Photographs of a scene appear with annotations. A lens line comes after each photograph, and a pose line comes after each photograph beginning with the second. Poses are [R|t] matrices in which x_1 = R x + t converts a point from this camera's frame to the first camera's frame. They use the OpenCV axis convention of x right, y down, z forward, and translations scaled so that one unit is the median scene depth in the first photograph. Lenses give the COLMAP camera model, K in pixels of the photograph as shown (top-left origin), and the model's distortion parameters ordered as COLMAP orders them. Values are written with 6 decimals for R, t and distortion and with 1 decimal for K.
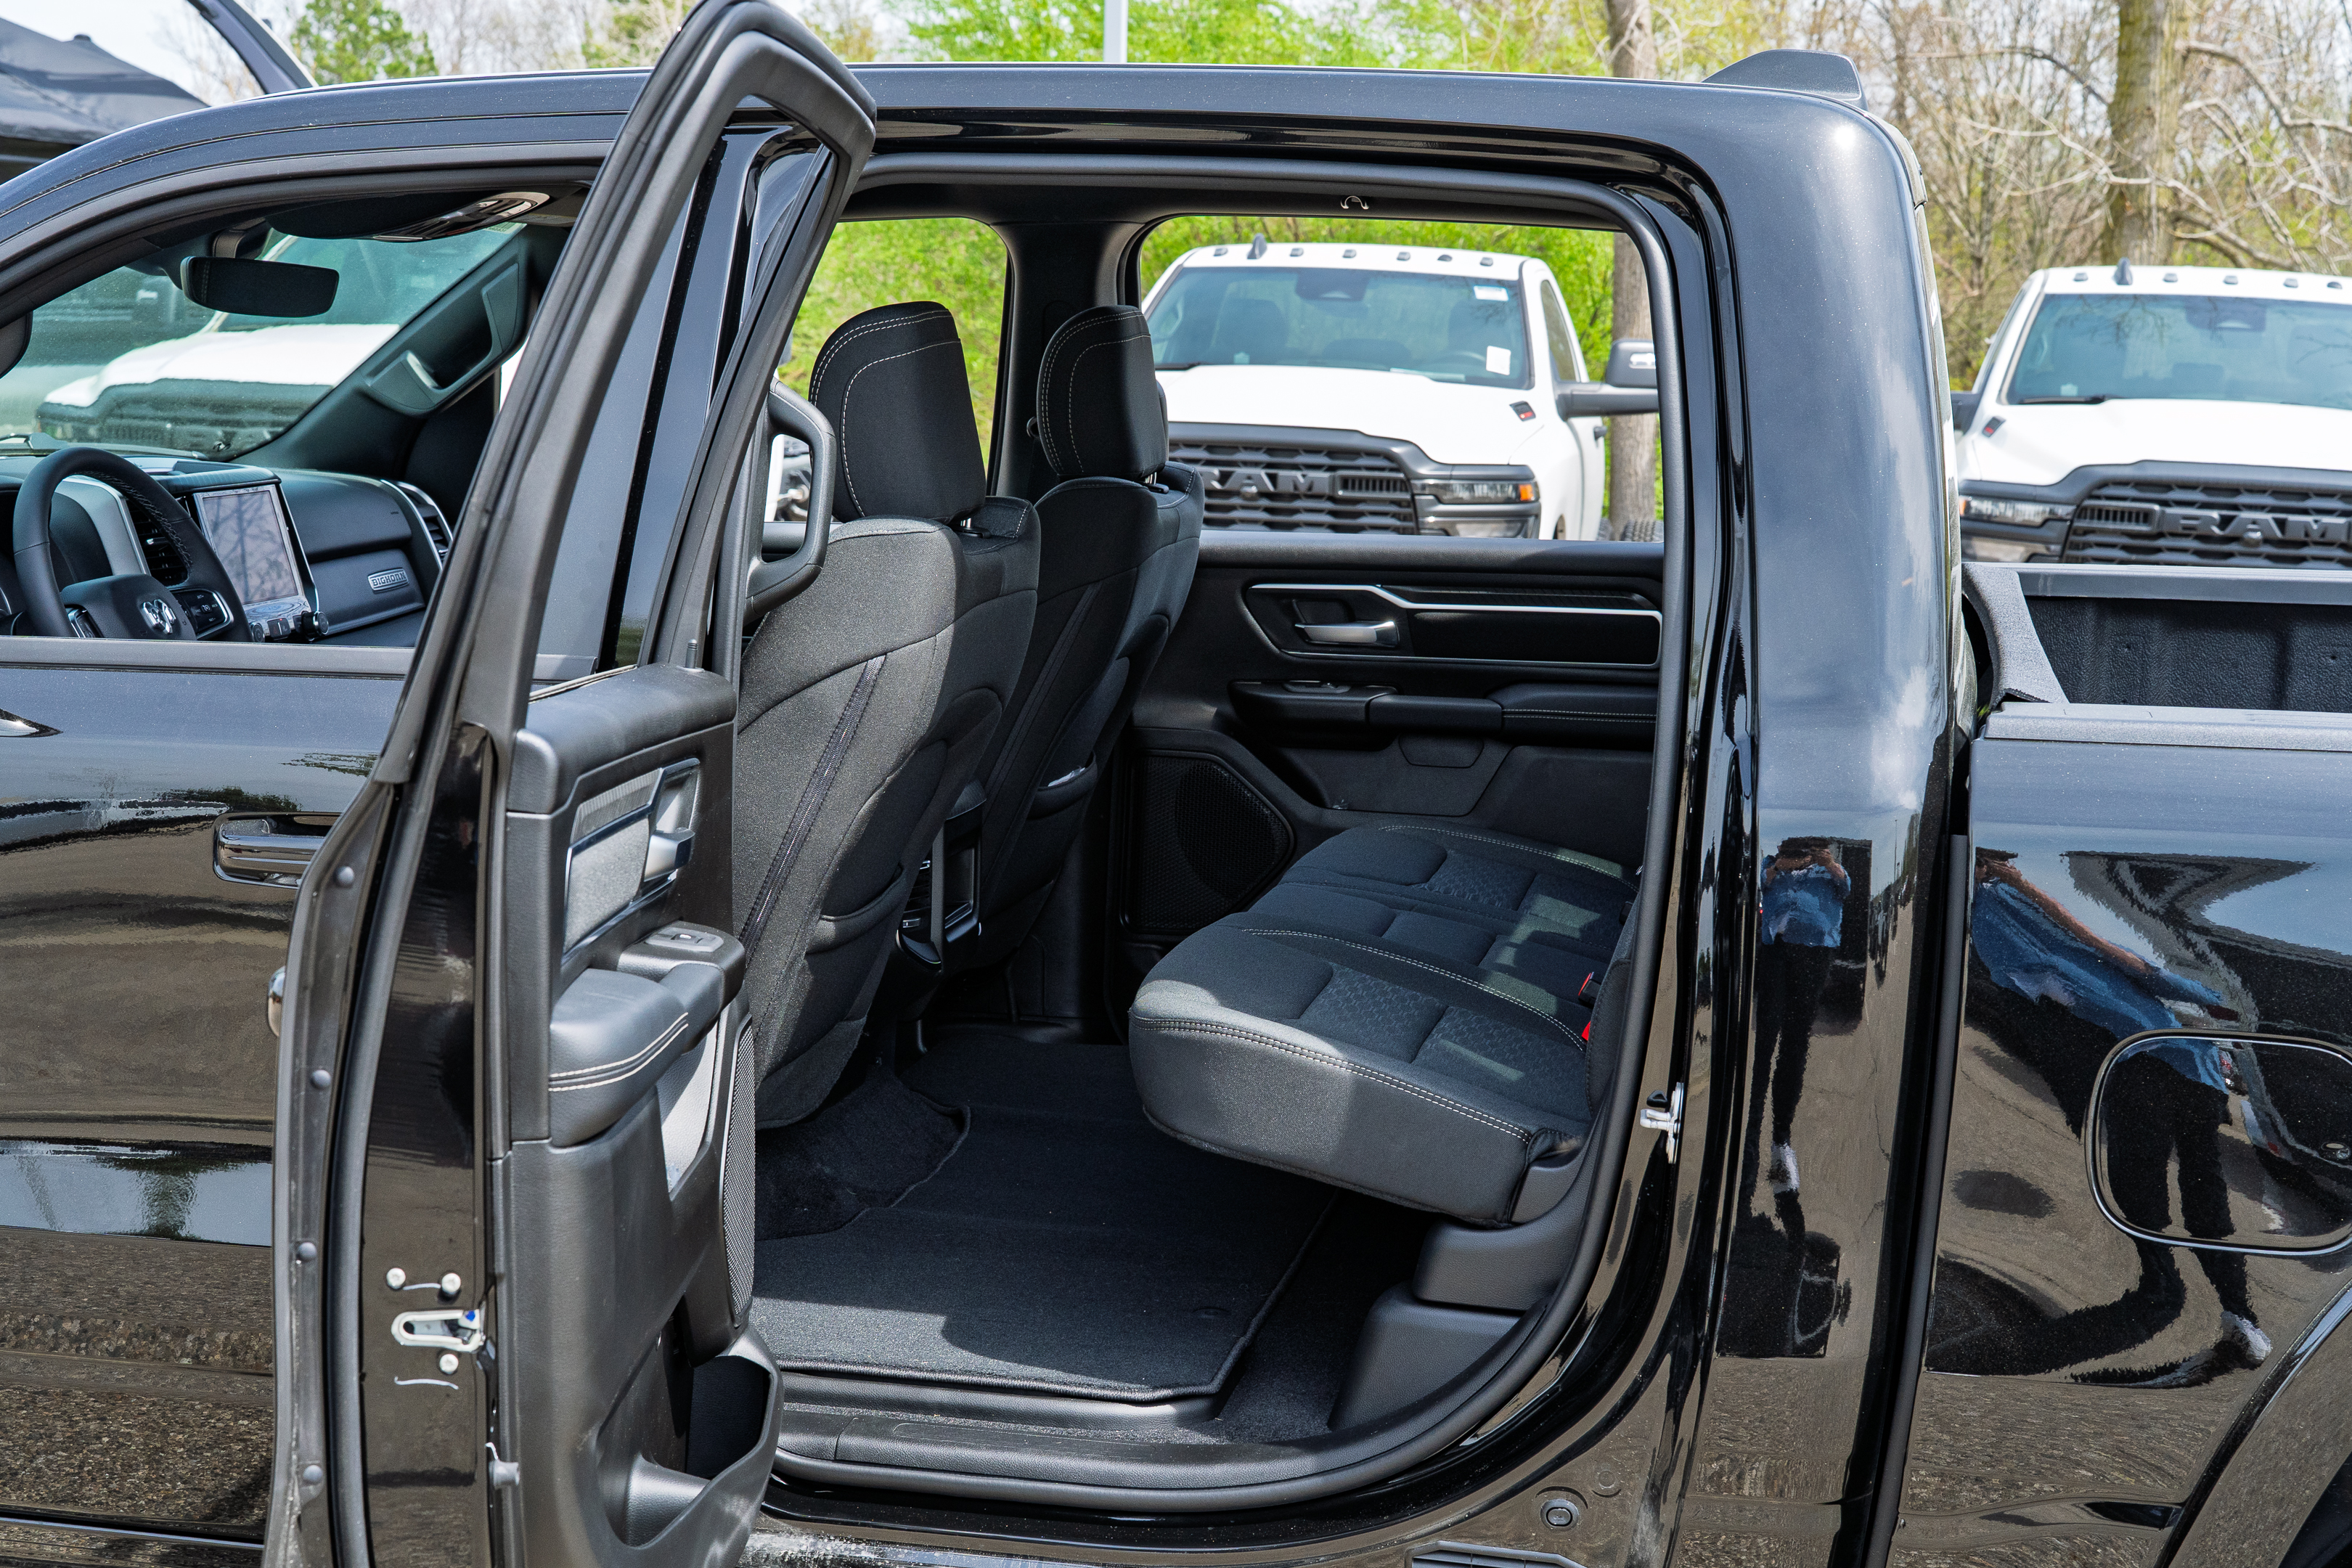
lens RADIAL K [[3482.3, 0, 1176.0], [0, 3482.3, 784.0], [0, 0, 1]] dist [0.006062, 0.034952]
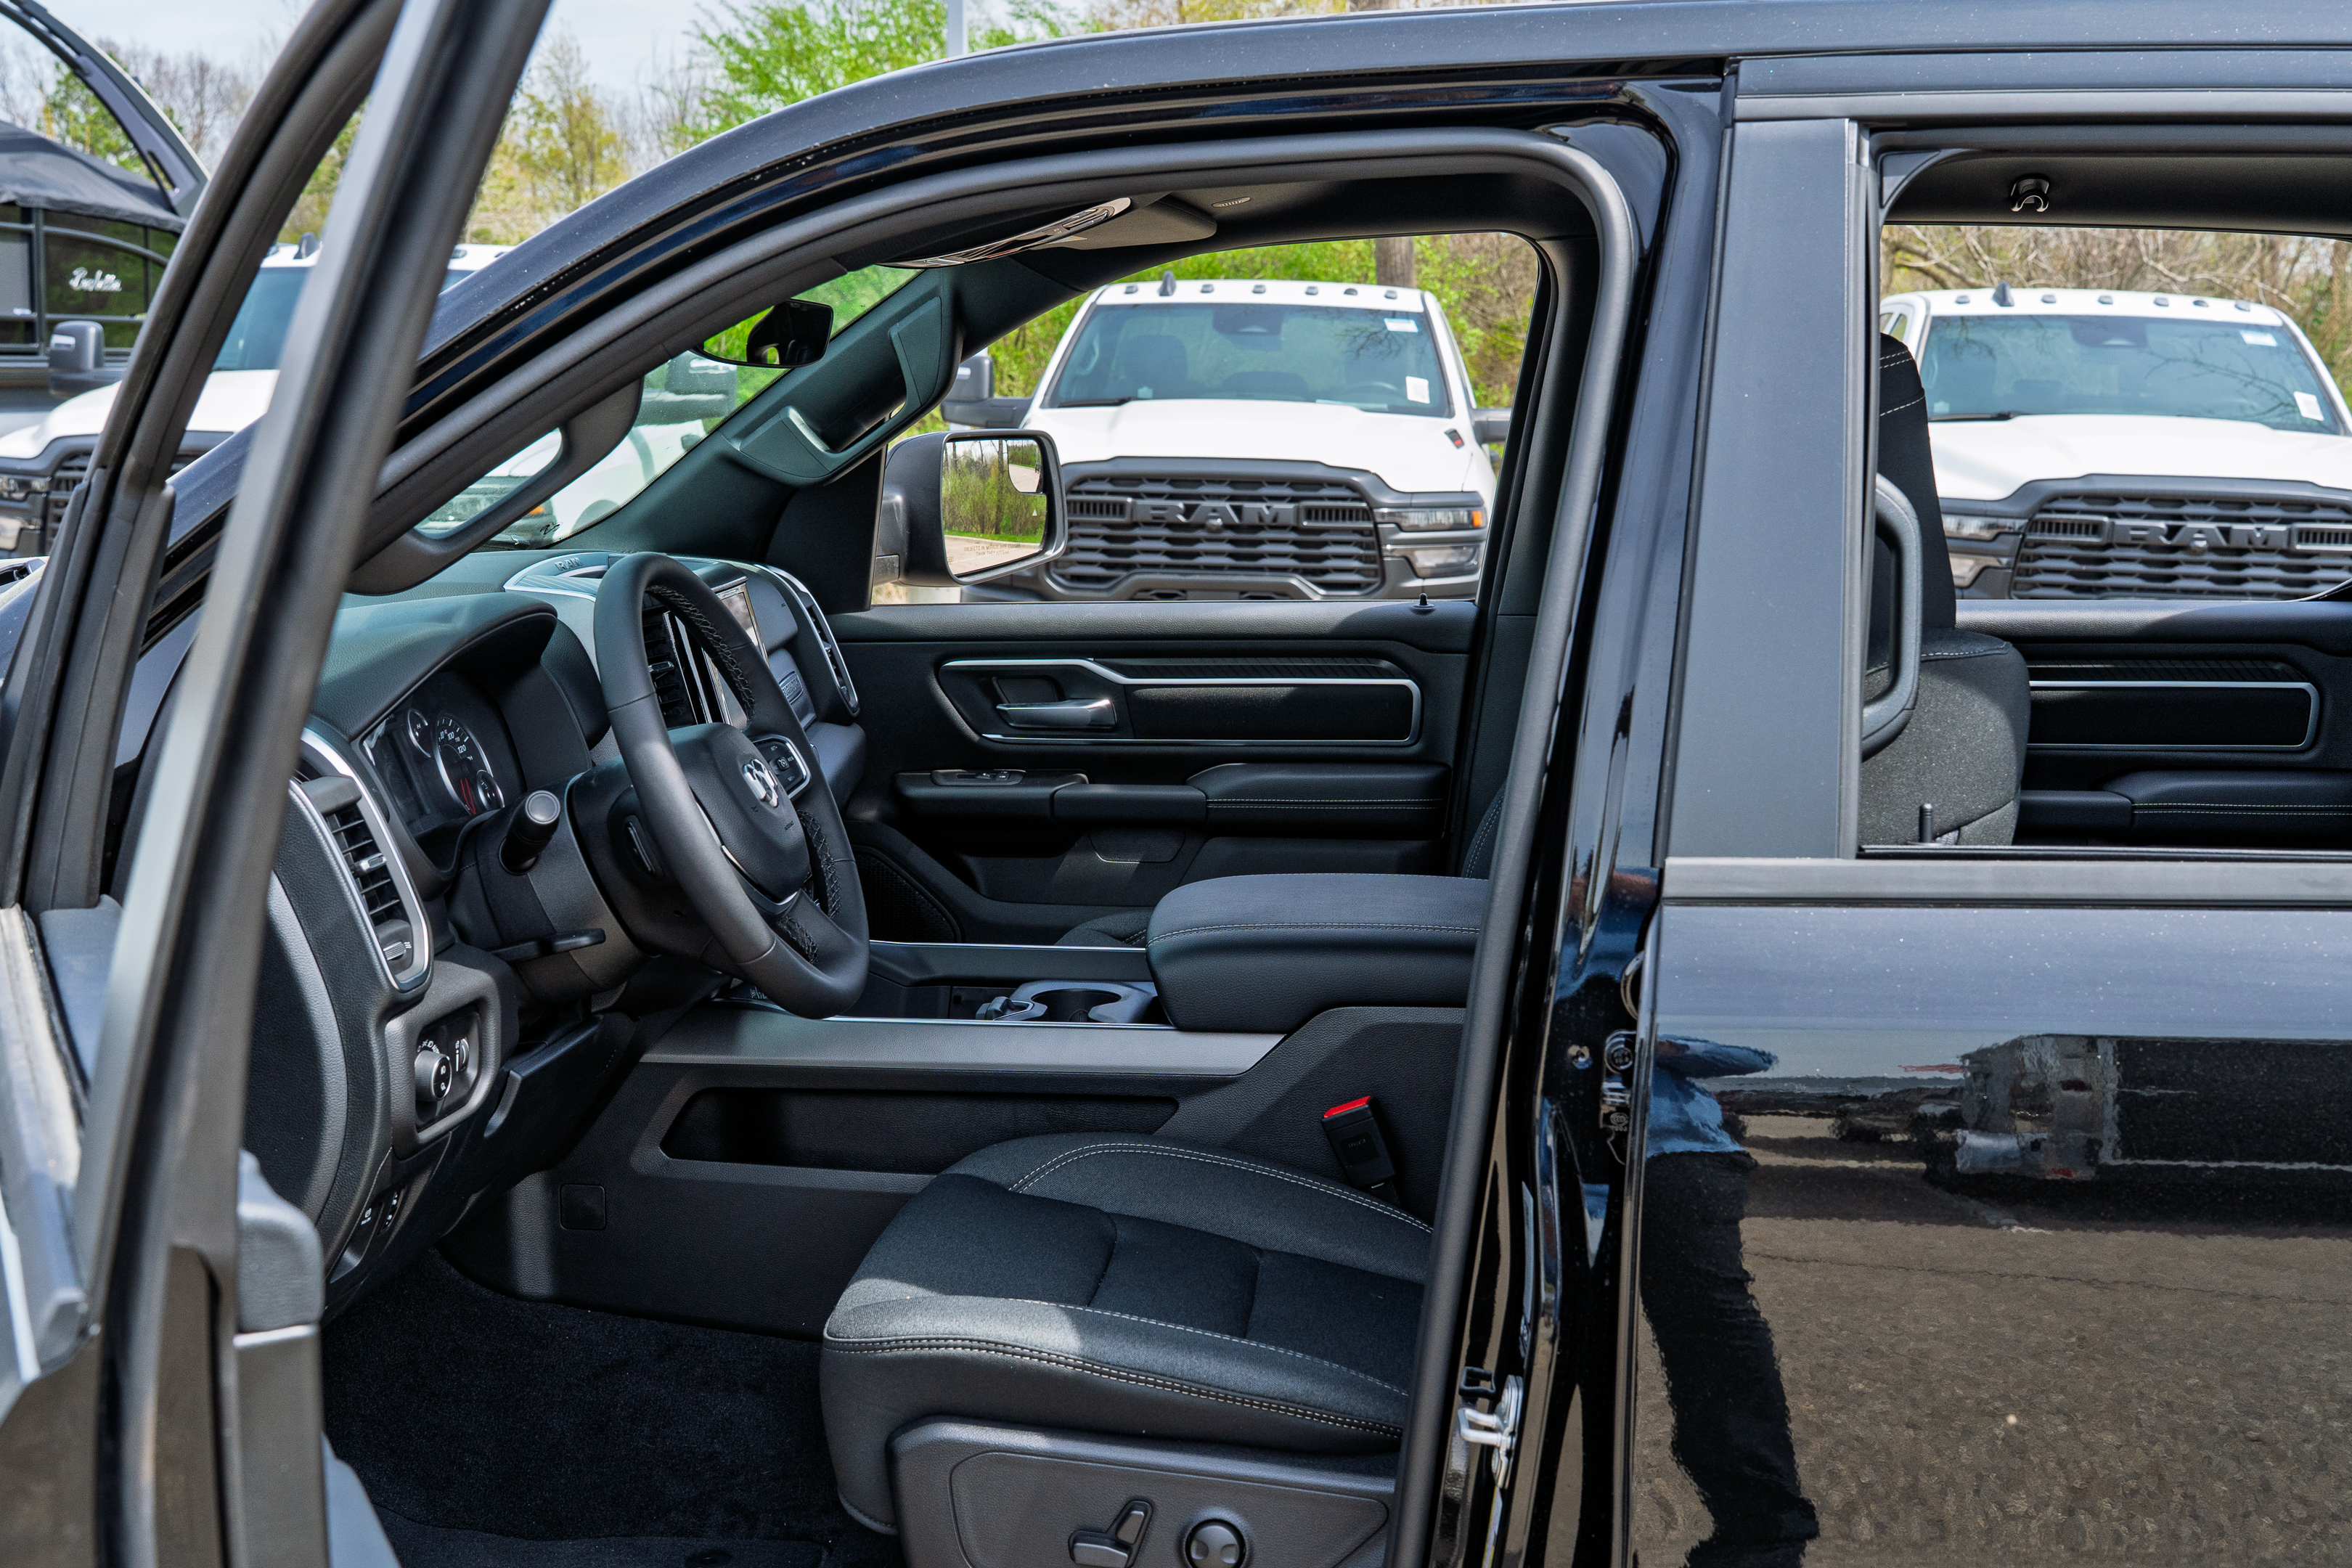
lens RADIAL K [[3073.2, 0, 1176.0], [0, 3073.2, 784.0], [0, 0, 1]] dist [0.003765, 0.012743]
pose [[0.993963, -0.033160, 0.104585, -0.092412], [0.032522, 0.999441, 0.007804, -0.016865], [-0.104786, -0.004356, 0.994485, 0.119281]]
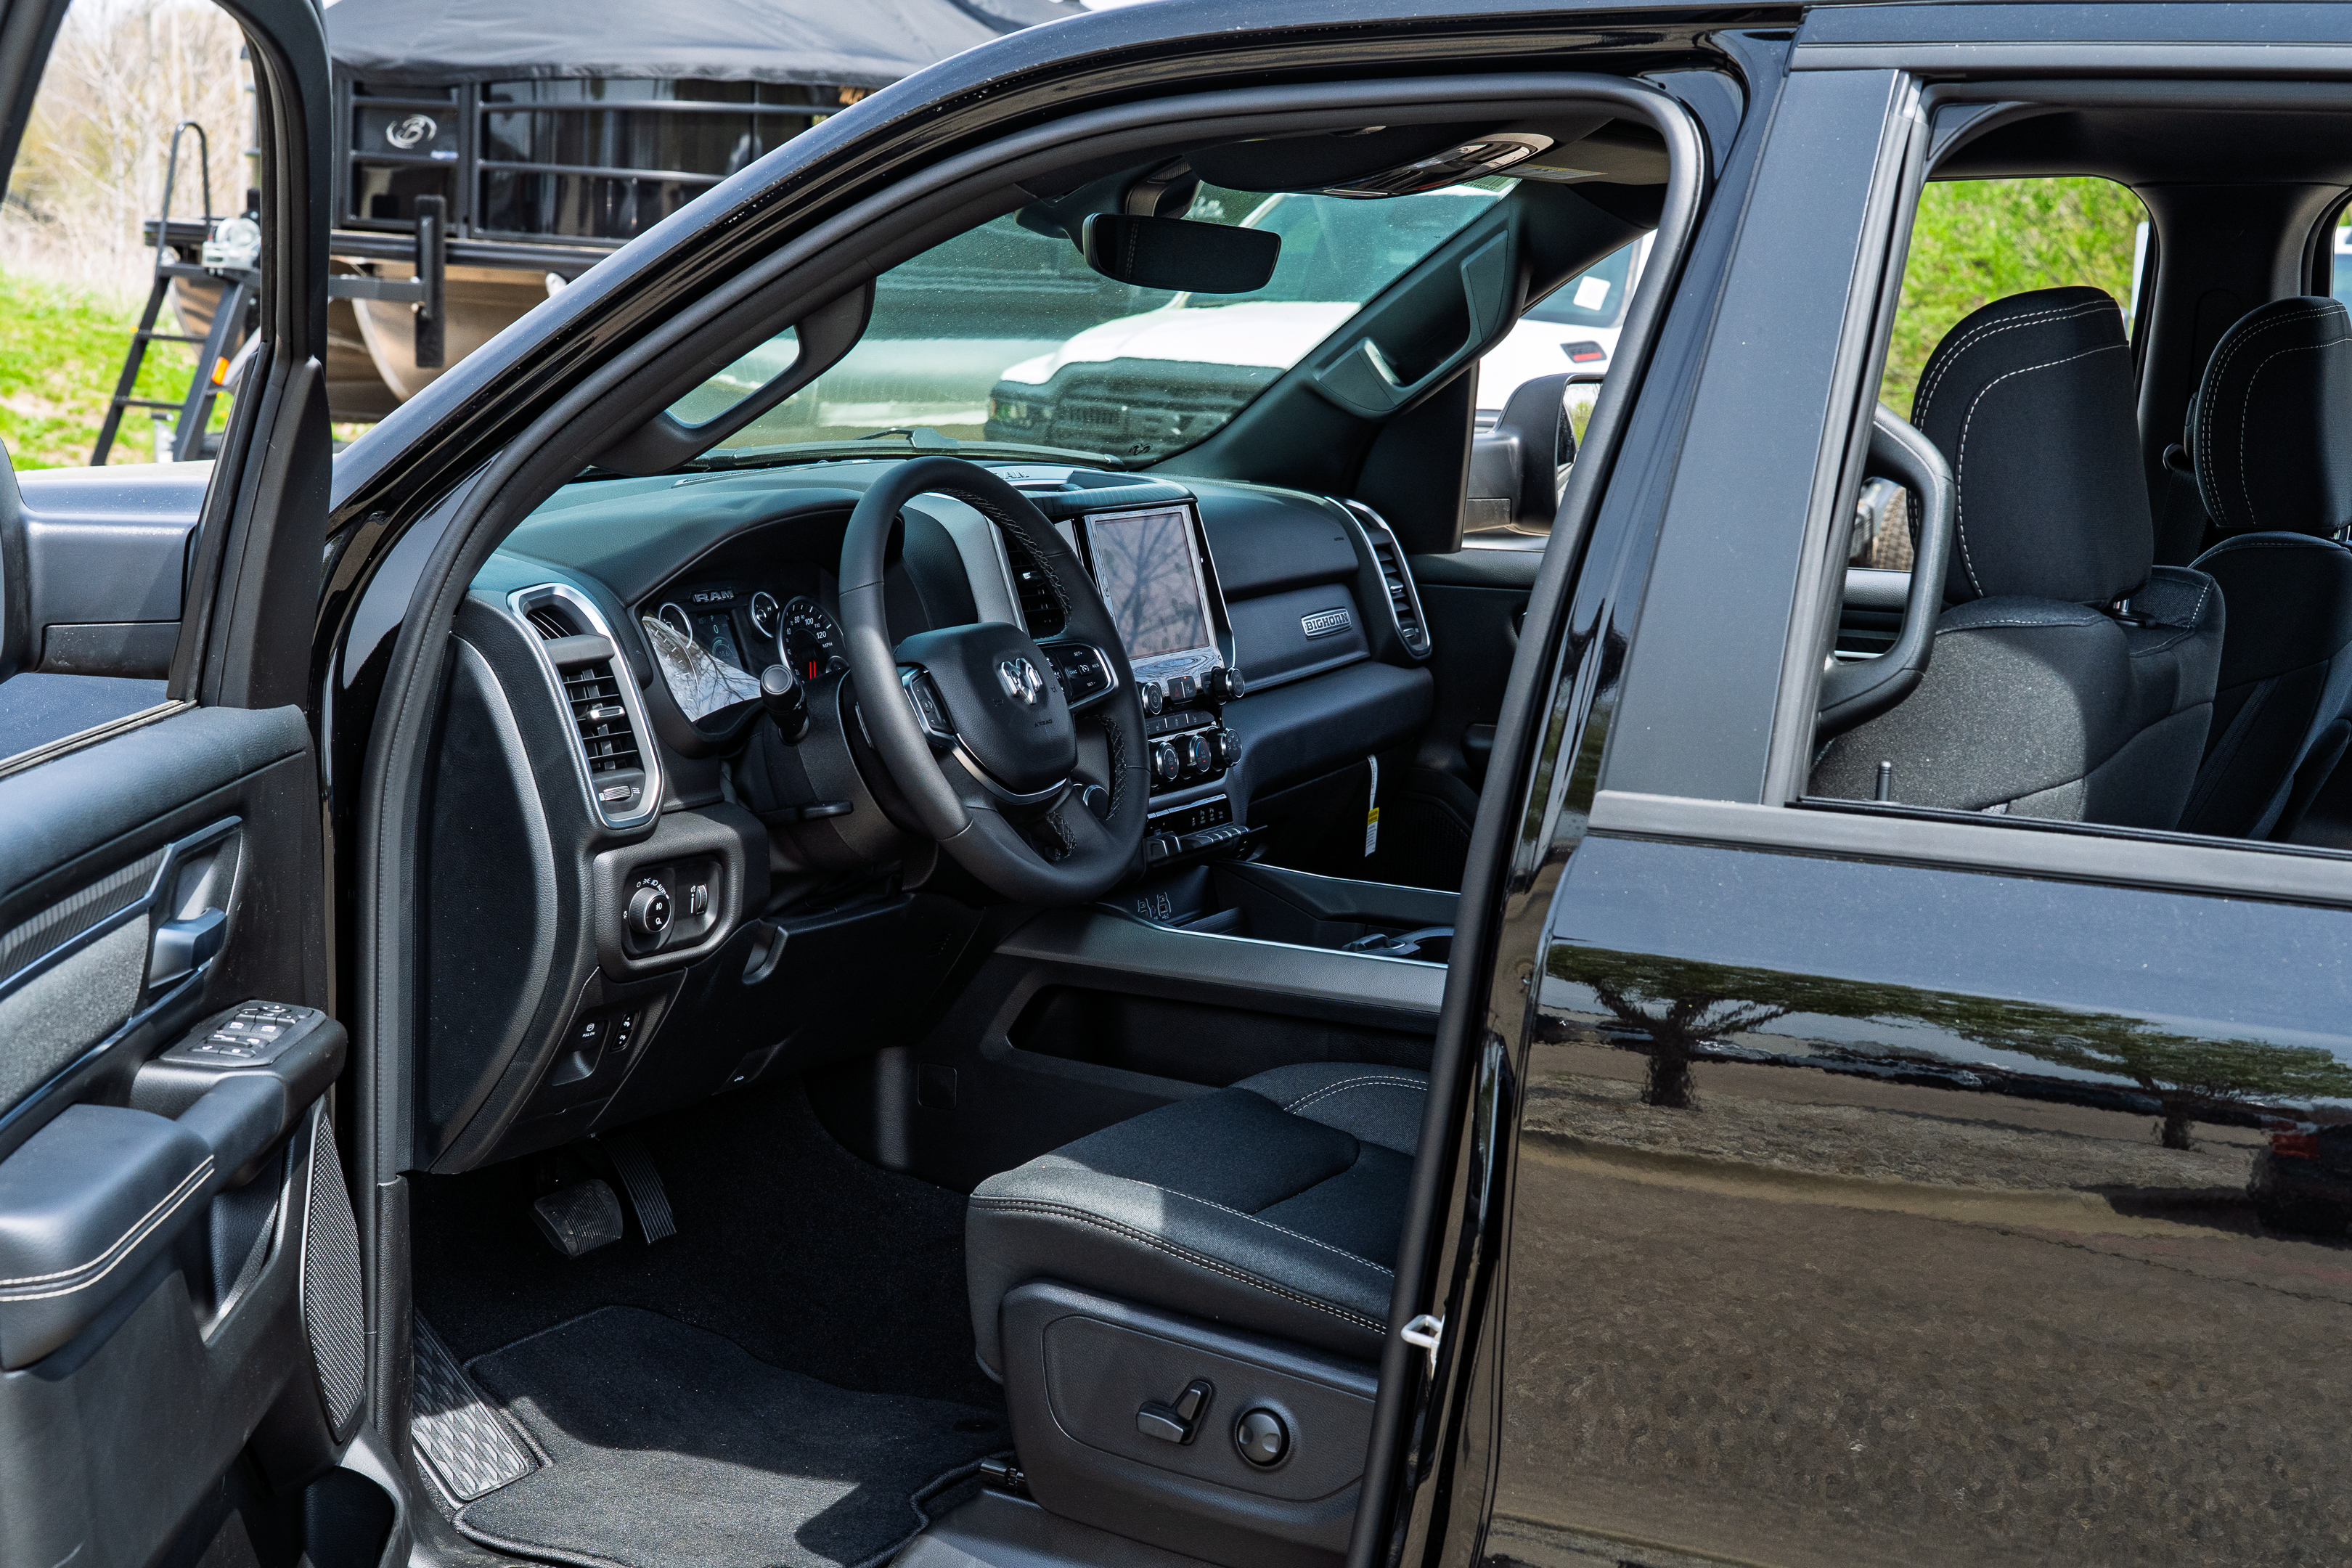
lens RADIAL K [[3626.4, 0, 1176.0], [0, 3626.4, 784.0], [0, 0, 1]] dist [0.012720, 0.108031]
pose [[0.962549, 0.054123, -0.265650, -0.015420], [-0.054342, 0.998501, 0.006534, -0.010895], [0.265605, 0.008146, 0.964047, 0.080761]]
